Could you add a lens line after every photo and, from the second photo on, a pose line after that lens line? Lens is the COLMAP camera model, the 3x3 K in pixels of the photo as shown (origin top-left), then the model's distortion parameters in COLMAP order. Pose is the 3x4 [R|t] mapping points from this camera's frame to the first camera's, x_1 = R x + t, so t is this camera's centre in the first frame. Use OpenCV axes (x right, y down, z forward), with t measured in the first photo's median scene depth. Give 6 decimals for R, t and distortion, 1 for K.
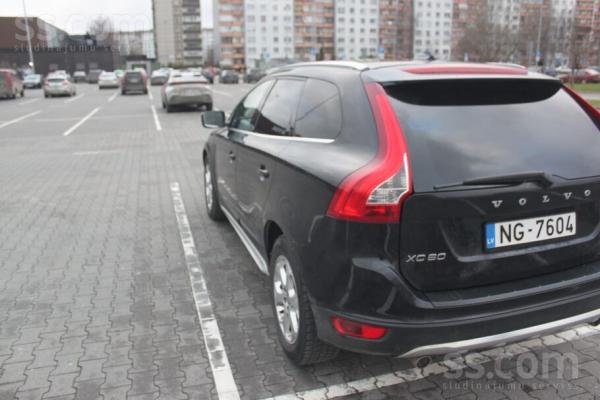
lens RADIAL K [[495.9, 0, 300.0], [0, 495.9, 200.0], [0, 0, 1]] dist [-0.077933, 0.007531]
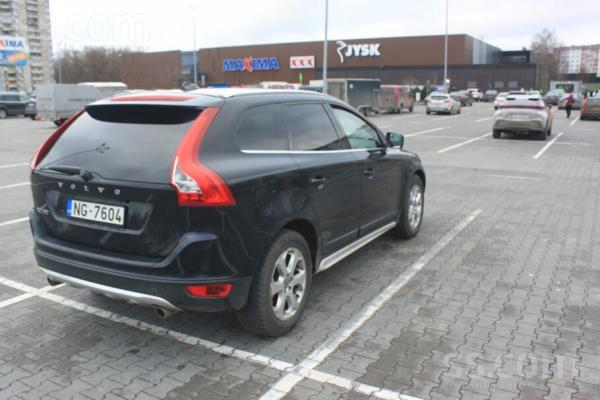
lens RADIAL K [[561.7, 0, 300.0], [0, 561.7, 200.0], [0, 0, 1]] dist [-0.045089, 0.003044]
pose [[0.662320, 0.157528, -0.732473, 1.739147], [-0.203049, 0.978799, 0.026902, -0.115586], [0.721182, 0.130910, 0.680264, 0.279373]]
